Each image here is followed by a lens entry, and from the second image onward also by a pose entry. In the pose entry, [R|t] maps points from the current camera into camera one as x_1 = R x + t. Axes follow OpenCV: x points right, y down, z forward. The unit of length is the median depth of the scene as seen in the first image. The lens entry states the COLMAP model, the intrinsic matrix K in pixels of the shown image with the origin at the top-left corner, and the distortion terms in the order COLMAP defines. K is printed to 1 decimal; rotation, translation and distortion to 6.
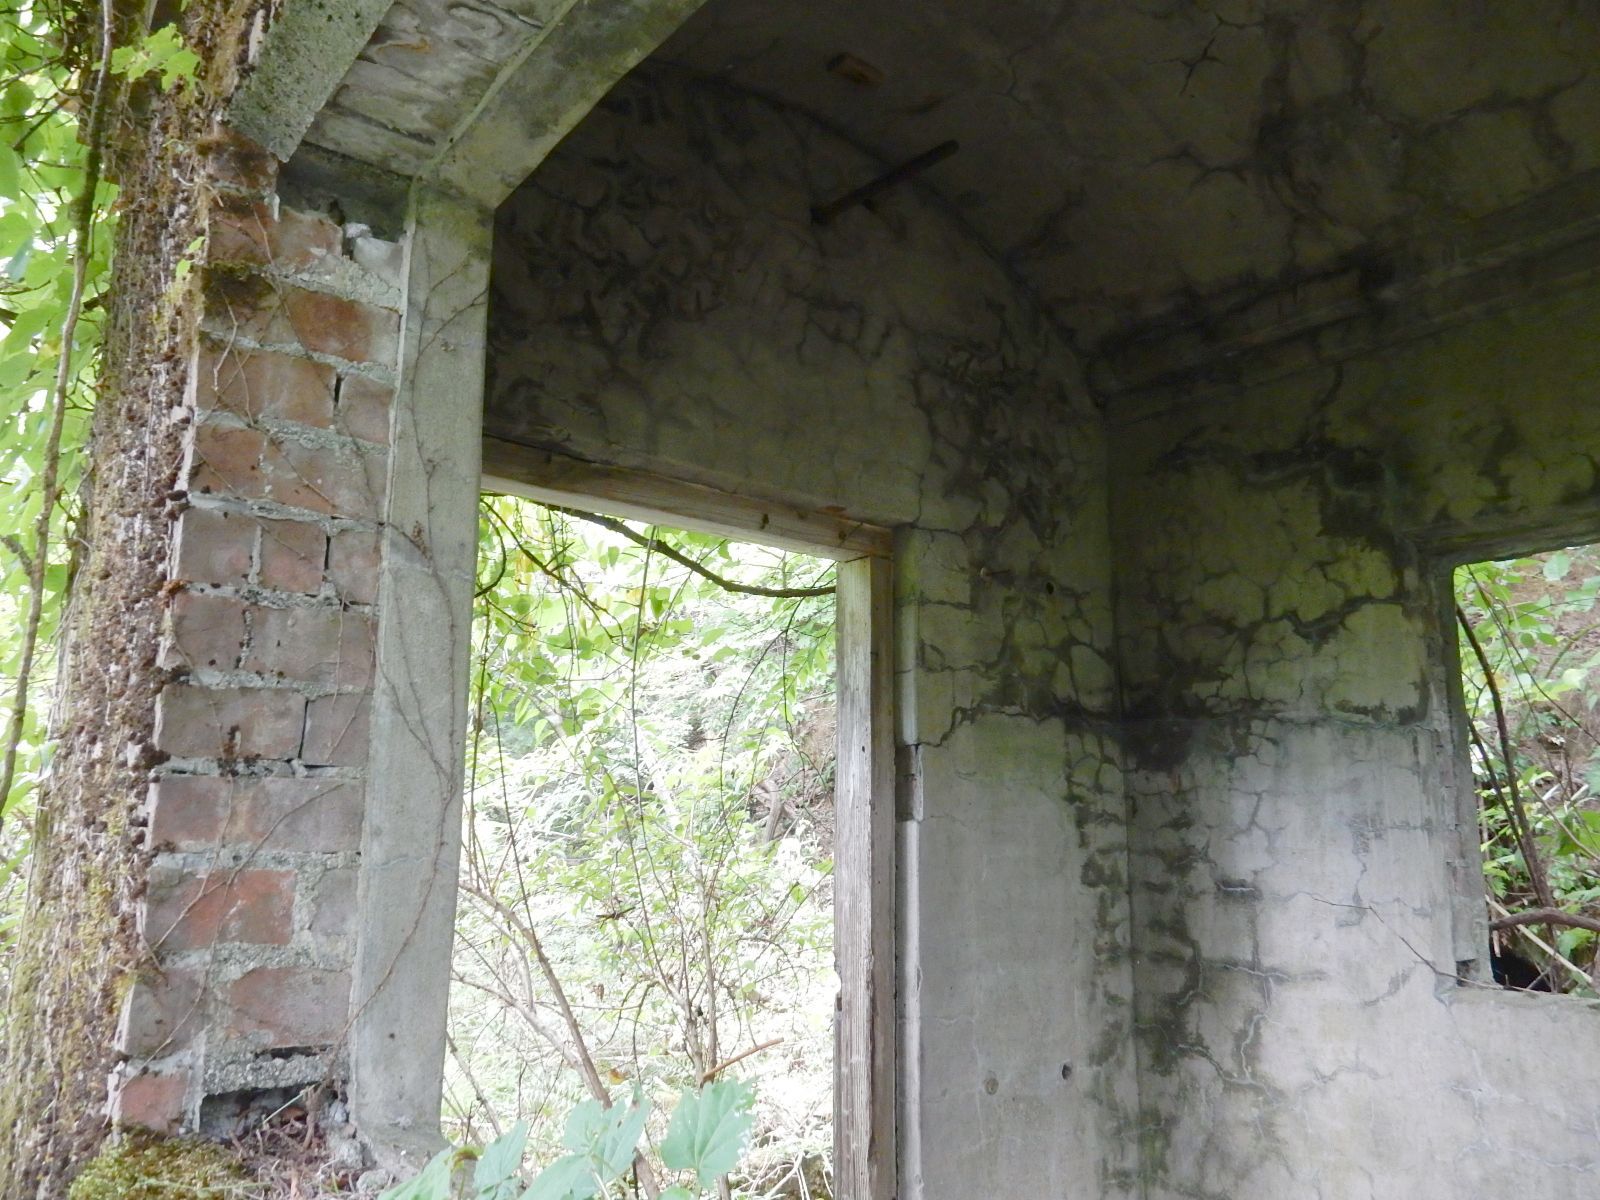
lens RADIAL K [[1172.1, 0, 806.5], [0, 1172.1, 603.5], [0, 0, 1]] dist [-0.010990, 0.006468]
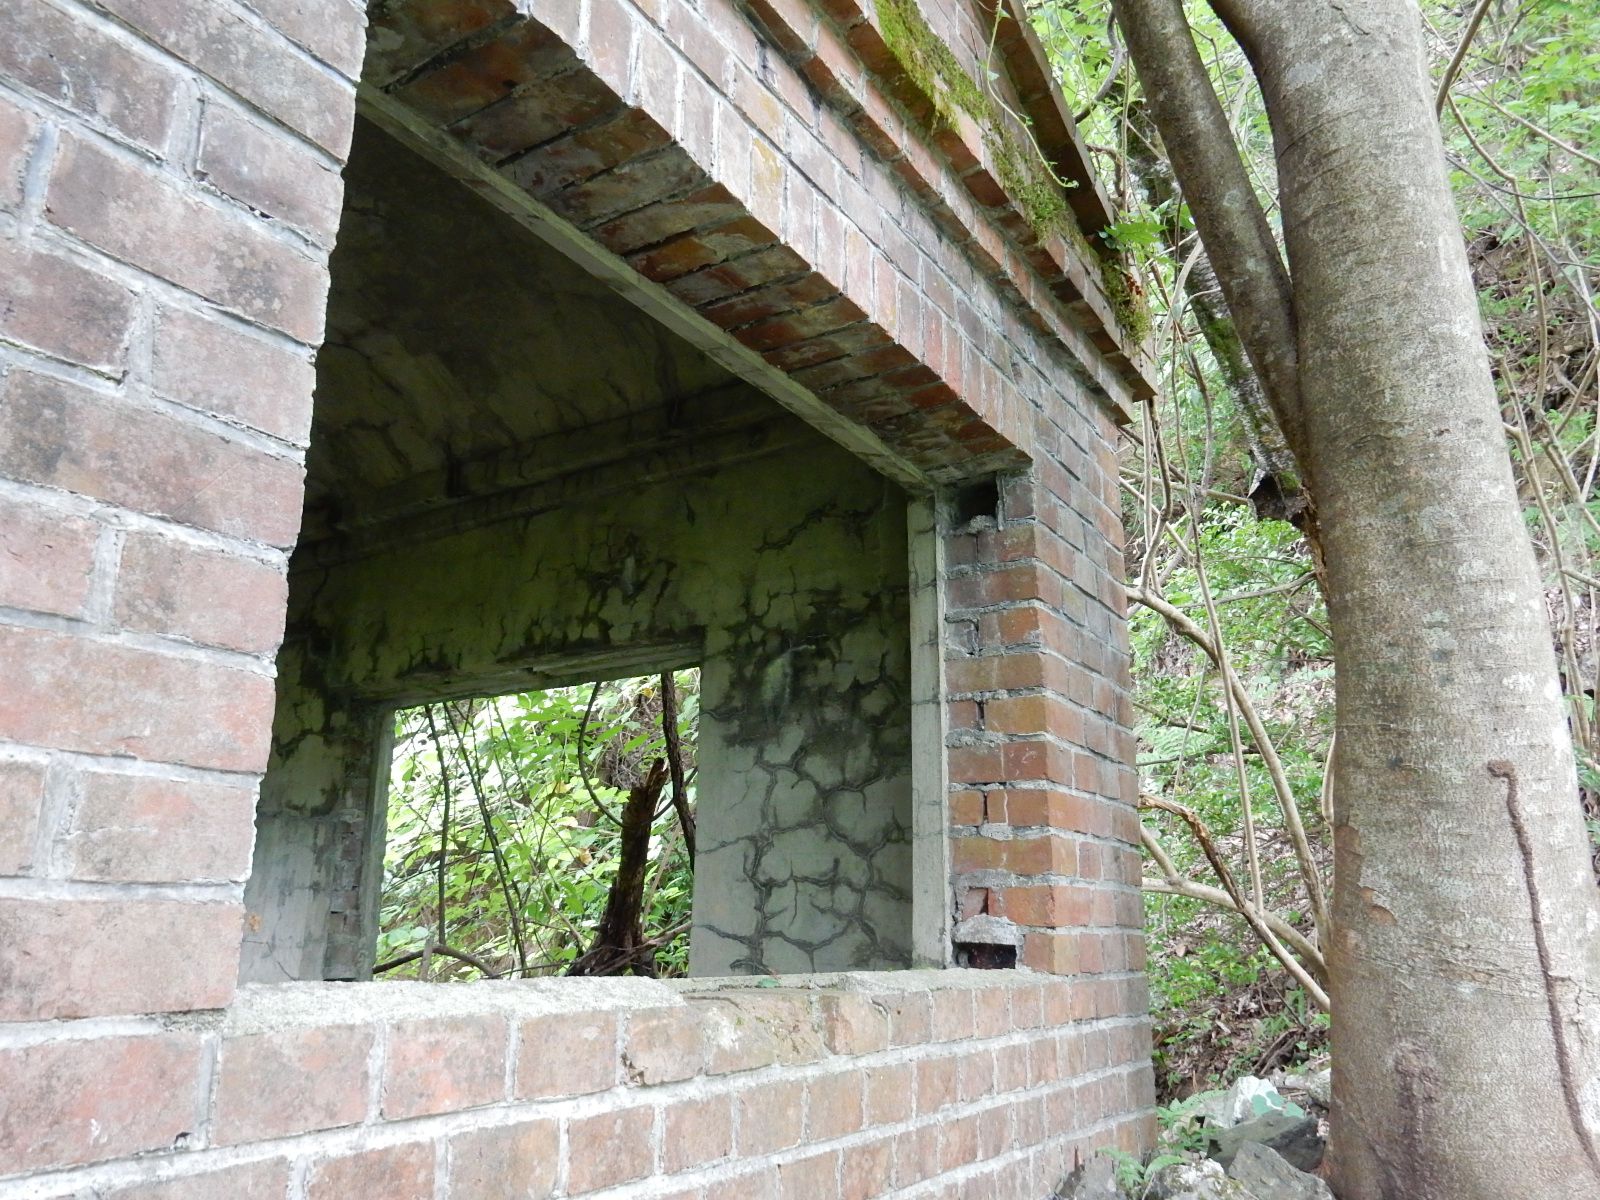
lens RADIAL K [[1172.1, 0, 798.3], [0, 1172.1, 595.4], [0, 0, 1]] dist [-0.010990, 0.006468]
pose [[0.950848, 0.074736, 0.300504, 0.605648], [-0.050954, 0.994972, -0.086224, -0.077994], [-0.305437, 0.066674, 0.949875, -0.596831]]
